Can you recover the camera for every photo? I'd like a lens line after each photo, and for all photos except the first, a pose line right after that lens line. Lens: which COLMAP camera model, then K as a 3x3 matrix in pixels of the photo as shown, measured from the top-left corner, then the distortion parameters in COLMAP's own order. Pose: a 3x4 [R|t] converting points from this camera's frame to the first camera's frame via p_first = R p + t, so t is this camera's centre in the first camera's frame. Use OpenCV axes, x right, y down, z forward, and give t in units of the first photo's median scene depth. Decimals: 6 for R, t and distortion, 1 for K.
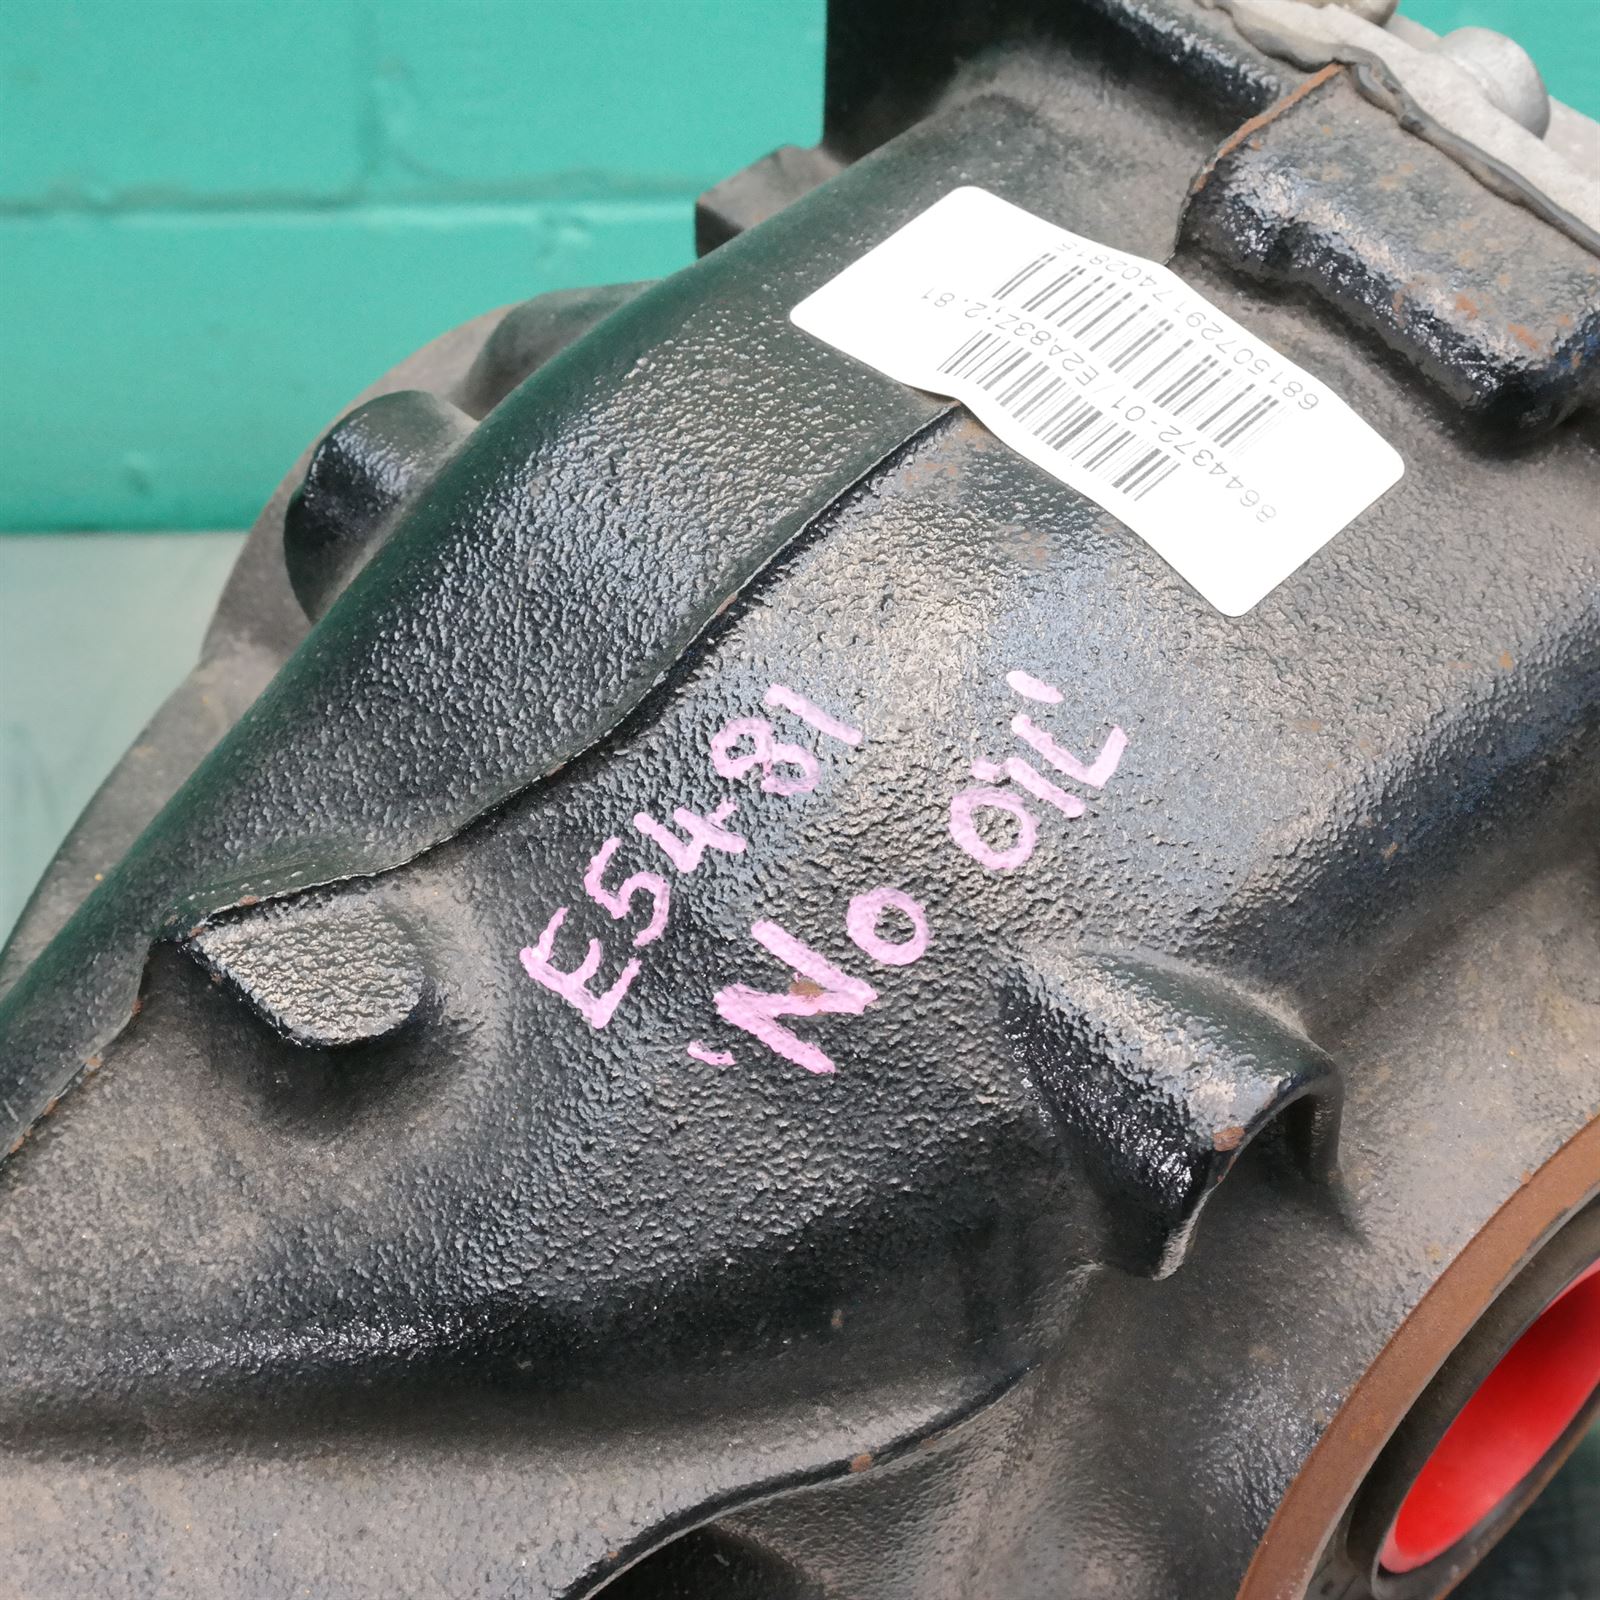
lens RADIAL K [[3426.1, 0, 800.0], [0, 3426.1, 800.0], [0, 0, 1]] dist [0.030094, -0.117070]
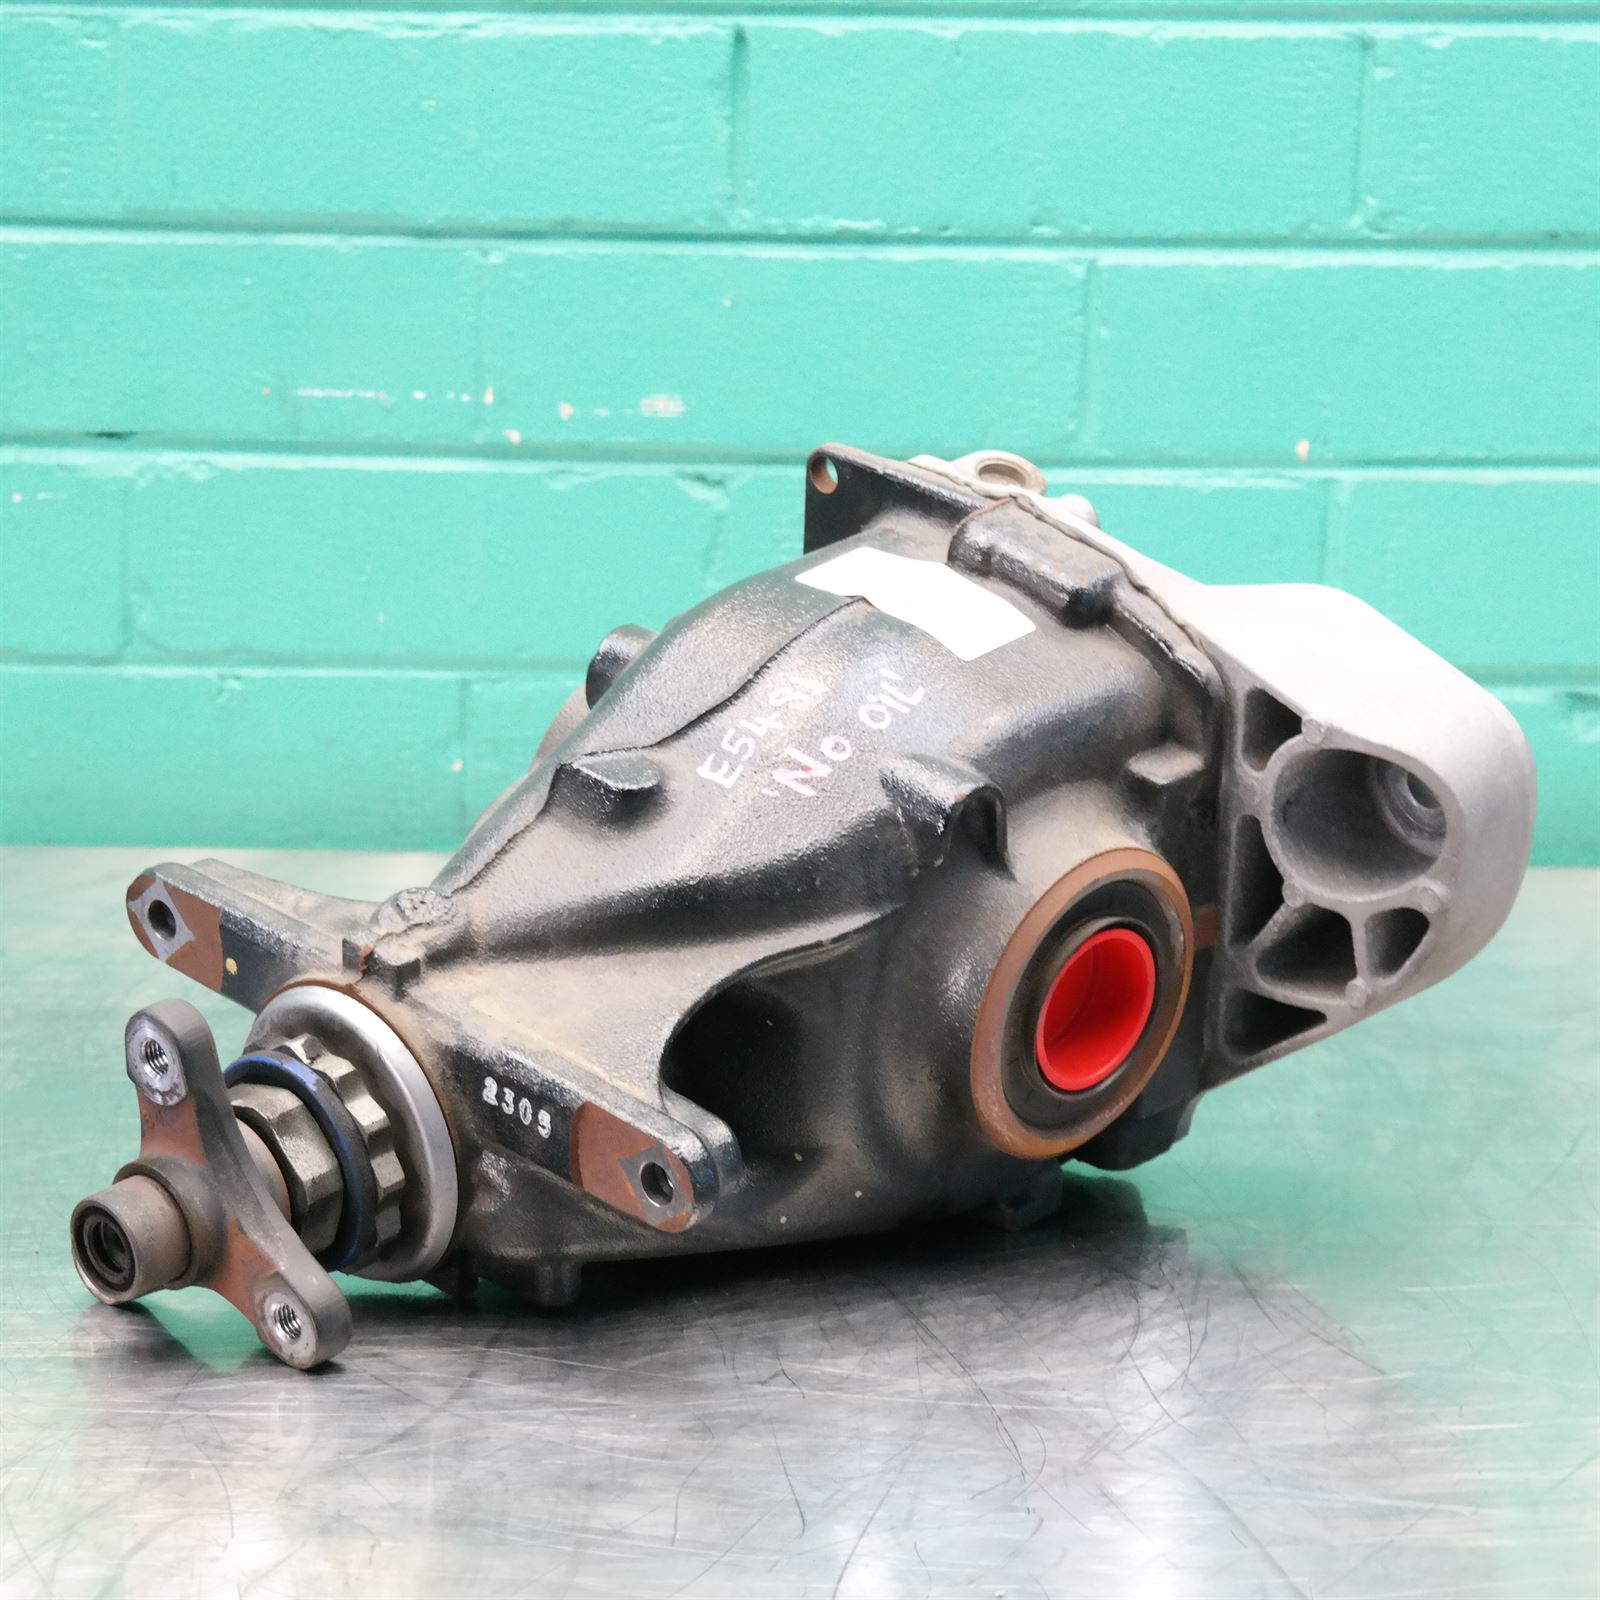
lens RADIAL K [[5444.1, 0, 800.0], [0, 5444.1, 800.0], [0, 0, 1]] dist [0.067251, 1.276696]
pose [[0.999566, 0.009035, 0.028042, -0.118514], [0.002212, 0.926104, -0.377261, 1.633525], [-0.029378, 0.377159, 0.925682, -2.849444]]
